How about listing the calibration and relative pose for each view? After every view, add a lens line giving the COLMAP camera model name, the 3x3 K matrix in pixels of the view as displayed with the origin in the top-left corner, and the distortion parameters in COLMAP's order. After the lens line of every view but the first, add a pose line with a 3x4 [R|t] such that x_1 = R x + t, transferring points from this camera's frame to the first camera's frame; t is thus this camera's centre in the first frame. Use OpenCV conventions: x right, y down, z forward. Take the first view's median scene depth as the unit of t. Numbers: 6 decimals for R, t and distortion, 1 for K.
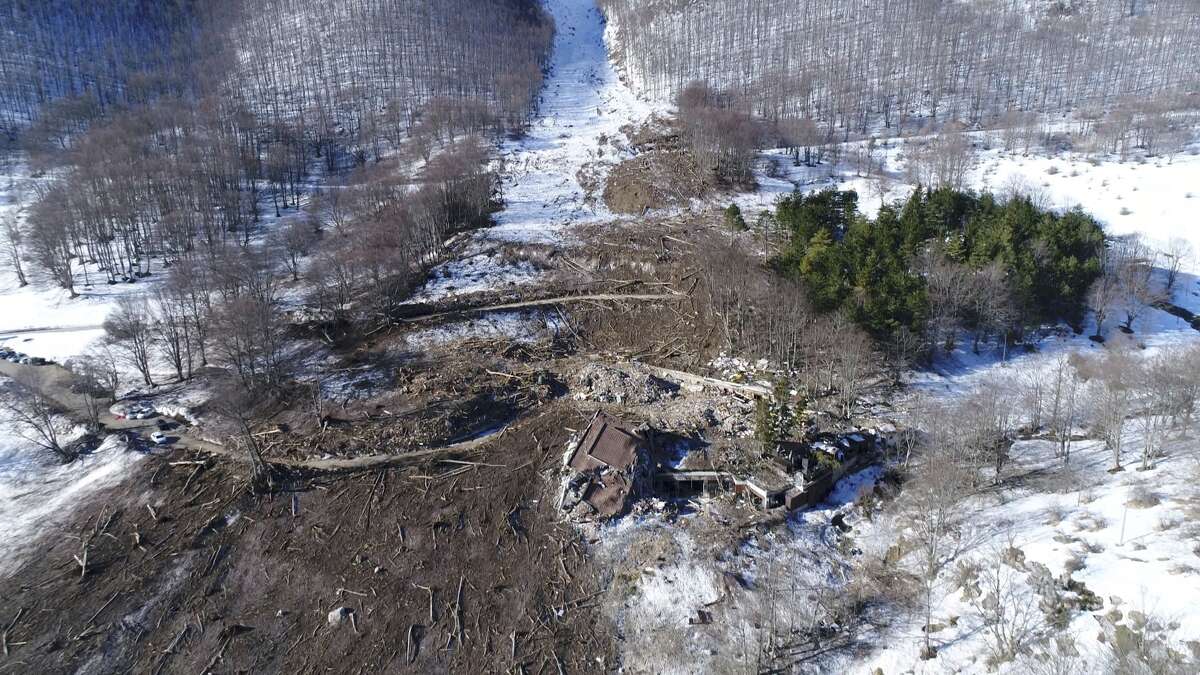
lens RADIAL K [[841.8, 0, 600.0], [0, 841.8, 337.5], [0, 0, 1]] dist [0.000209, -0.001867]
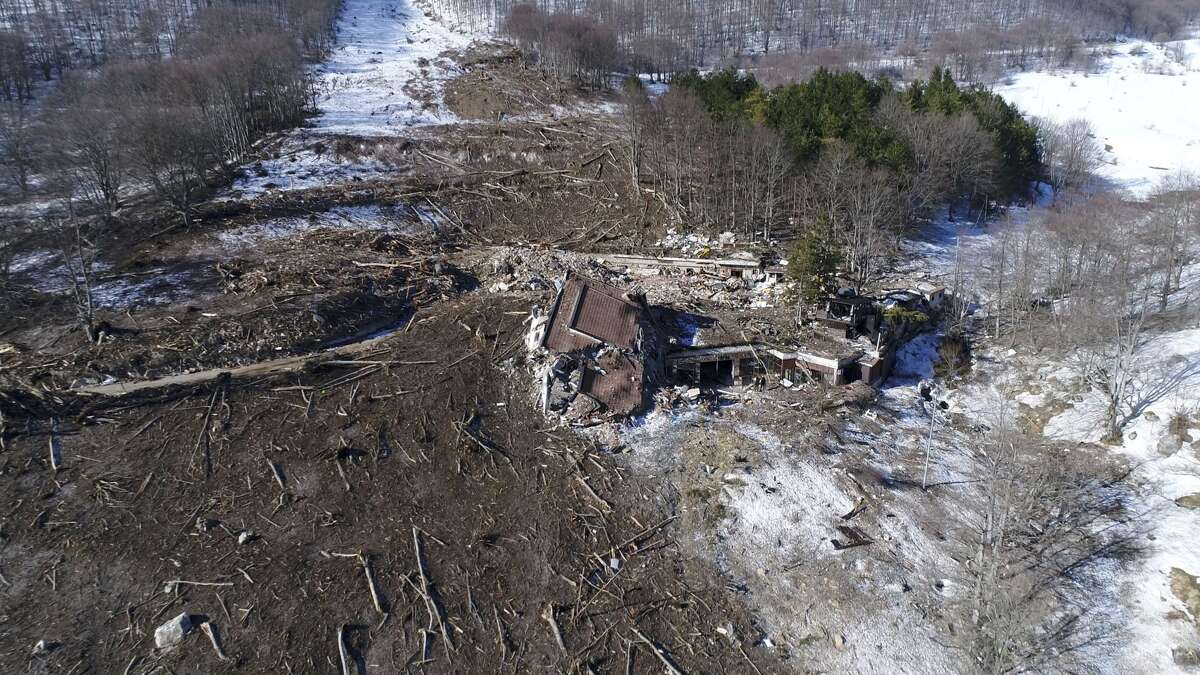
lens RADIAL K [[841.8, 0, 600.0], [0, 841.8, 337.5], [0, 0, 1]] dist [0.000209, -0.001867]
pose [[0.966635, -0.072173, 0.245779, -0.115152], [0.073396, 0.997294, 0.004196, 0.112157], [-0.245417, 0.013983, 0.969317, 0.295626]]
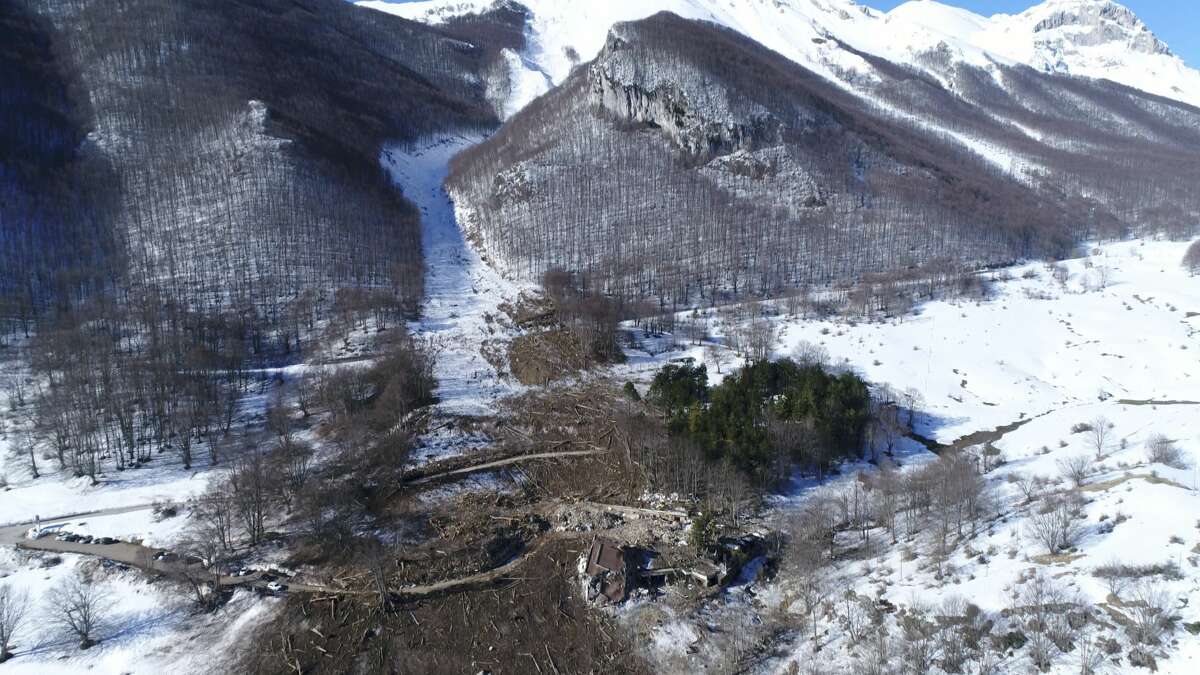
lens RADIAL K [[841.8, 0, 600.0], [0, 841.8, 337.5], [0, 0, 1]] dist [0.000209, -0.001867]
pose [[0.970715, -0.035578, 0.237585, -0.285375], [0.071497, 0.986944, -0.144326, -0.041153], [-0.229348, 0.157086, 0.960585, -0.454821]]
